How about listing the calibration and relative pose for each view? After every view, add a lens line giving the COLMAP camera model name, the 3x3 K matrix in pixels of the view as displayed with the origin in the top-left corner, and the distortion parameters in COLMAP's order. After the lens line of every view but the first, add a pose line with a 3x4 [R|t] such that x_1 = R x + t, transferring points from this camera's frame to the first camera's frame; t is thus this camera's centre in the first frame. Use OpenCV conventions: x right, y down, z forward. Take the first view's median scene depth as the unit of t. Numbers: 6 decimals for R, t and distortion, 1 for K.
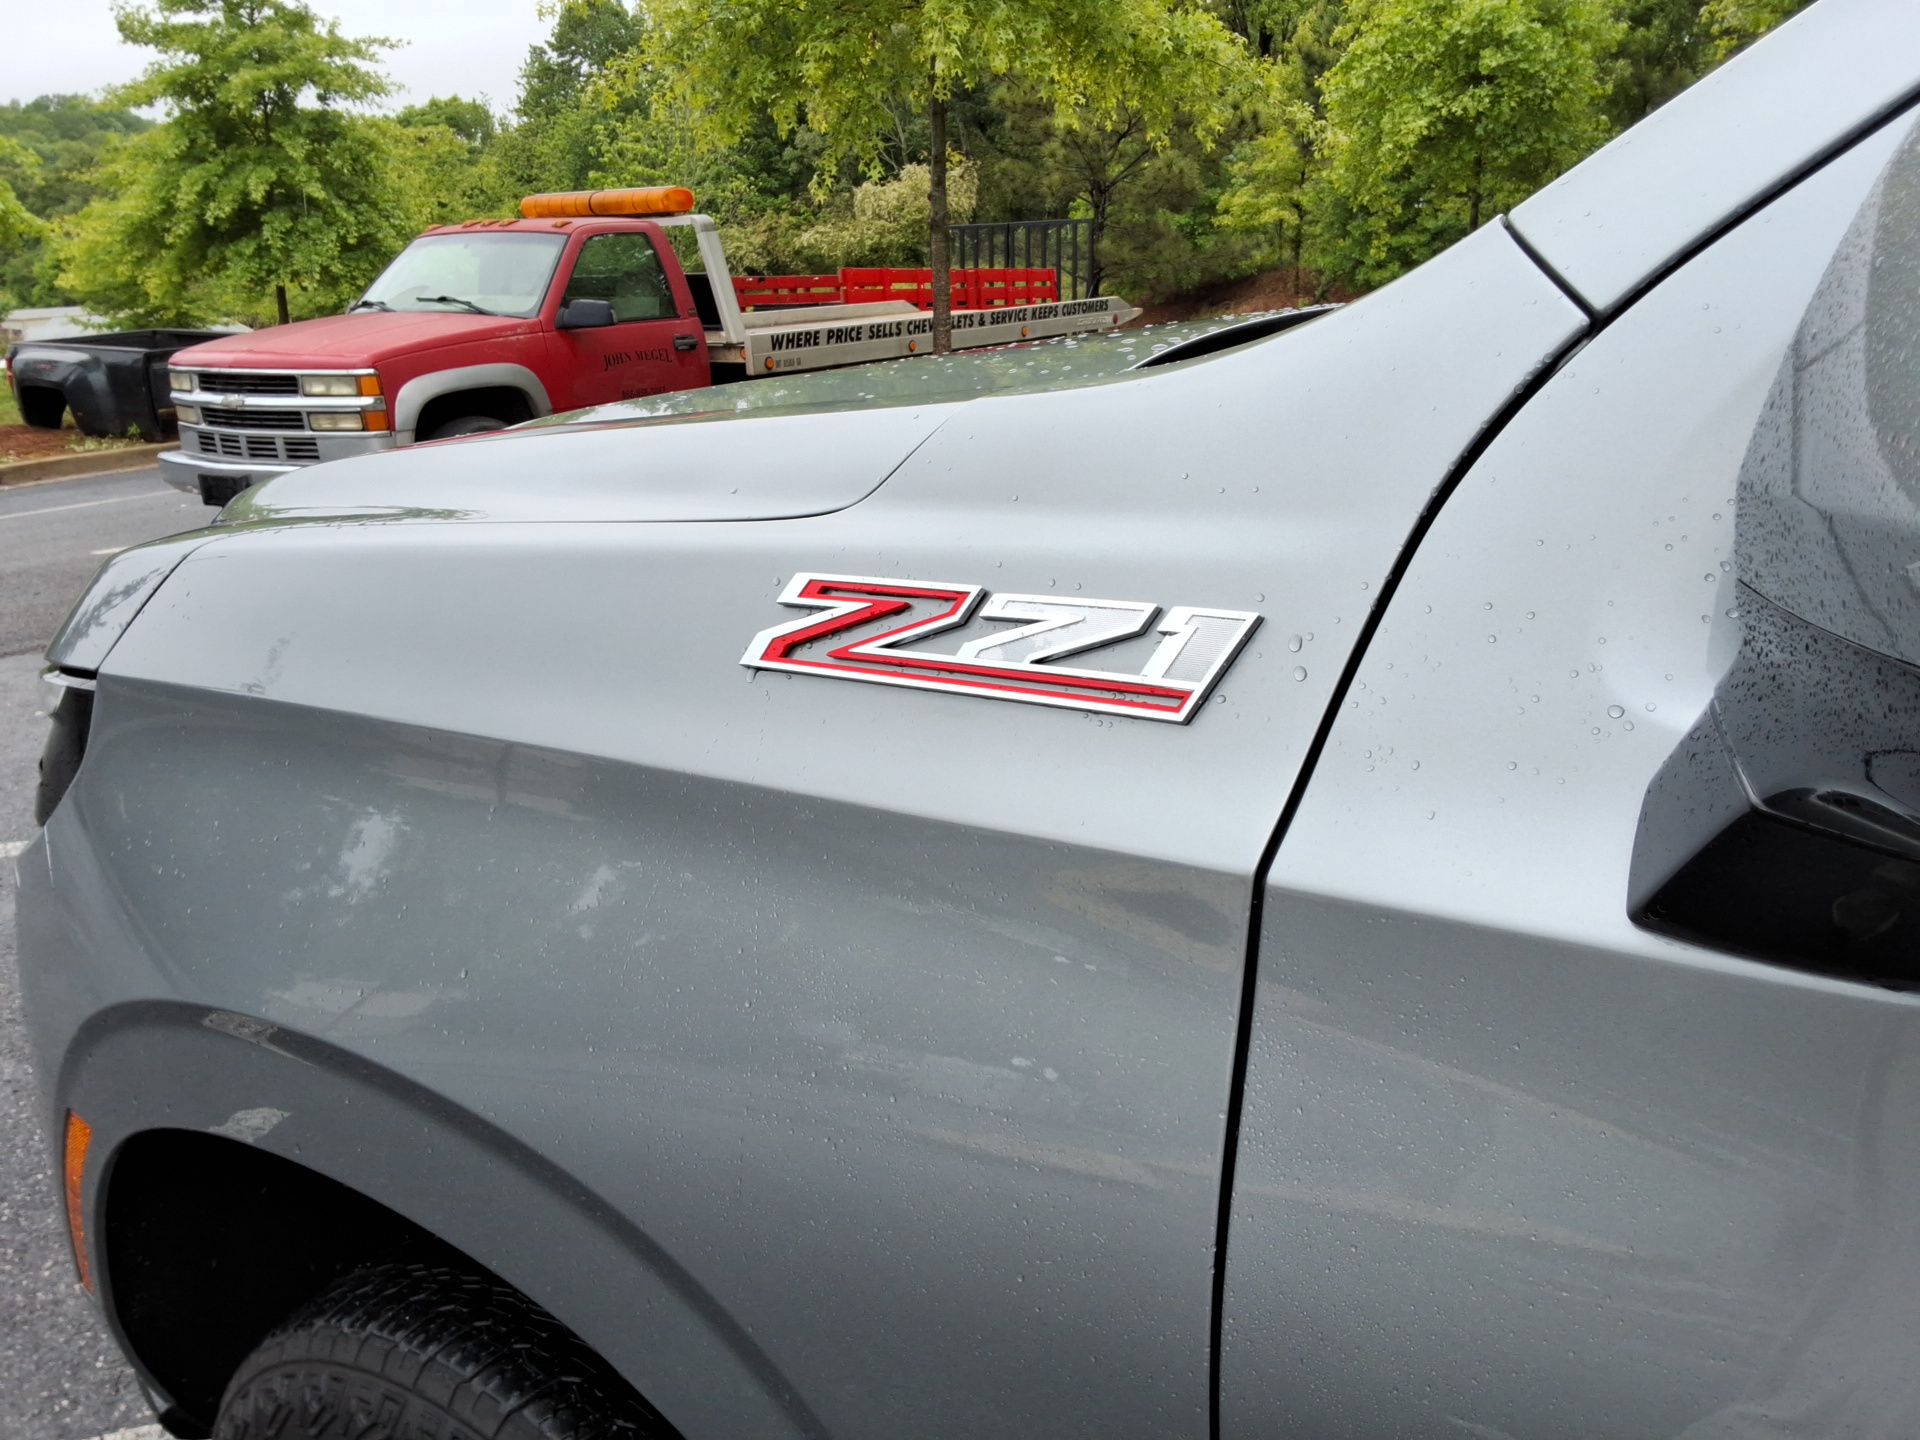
lens RADIAL K [[1538.4, 0, 961.4], [0, 1538.4, 724.7], [0, 0, 1]] dist [0.102887, -0.148185]
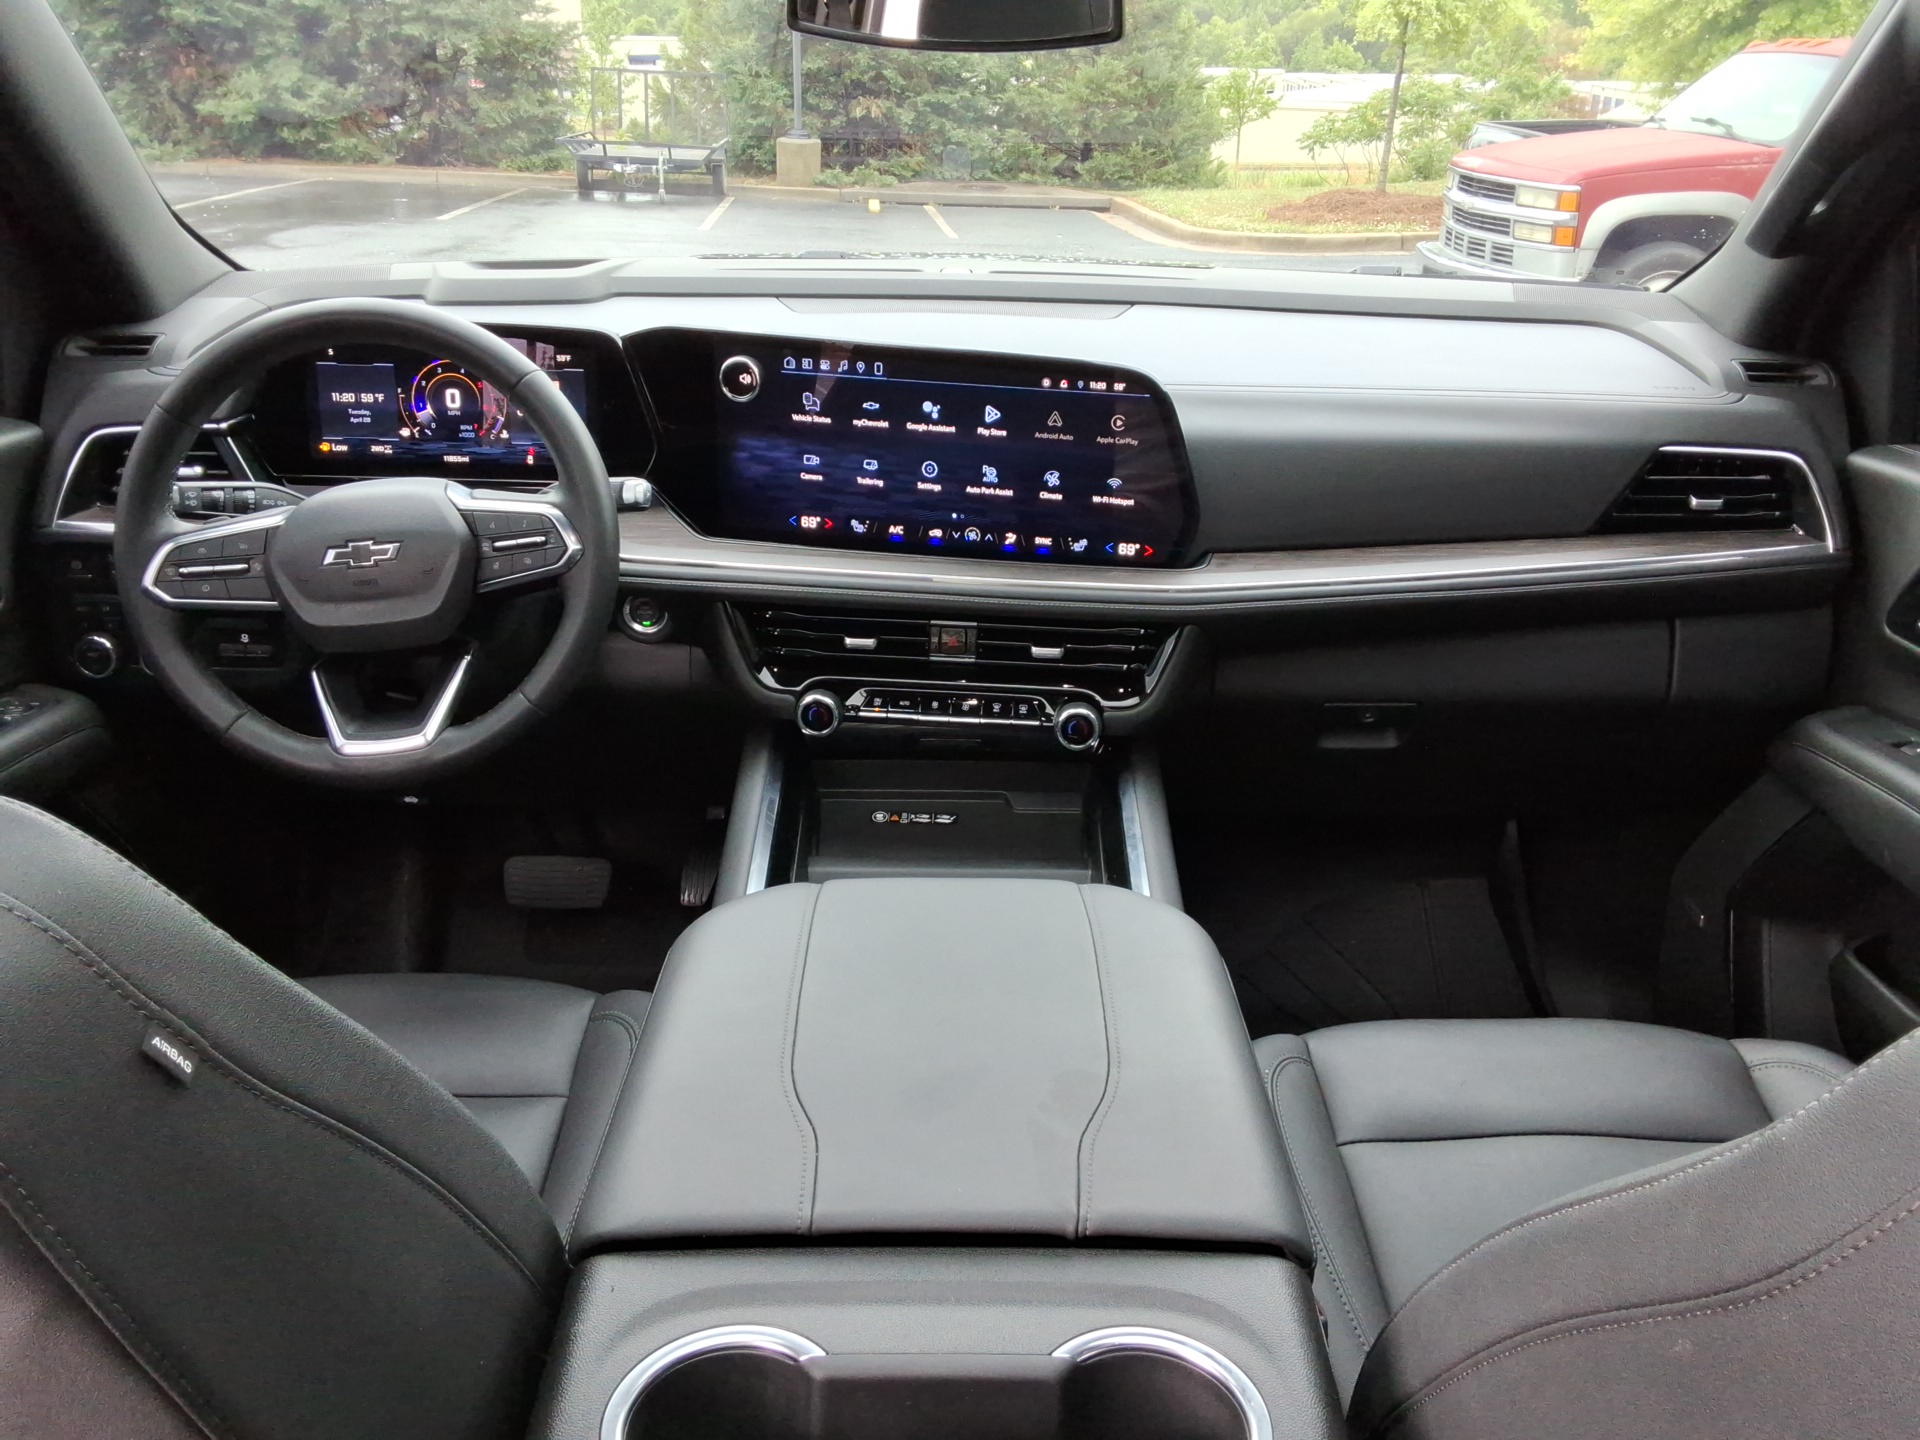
lens RADIAL K [[1538.4, 0, 967.5], [0, 1538.4, 713.2], [0, 0, 1]] dist [0.102887, -0.148185]
pose [[0.602358, 0.349488, -0.717651, 0.103214], [-0.259182, 0.935977, 0.238267, -0.016983], [0.754976, 0.042480, 0.654375, 0.009928]]
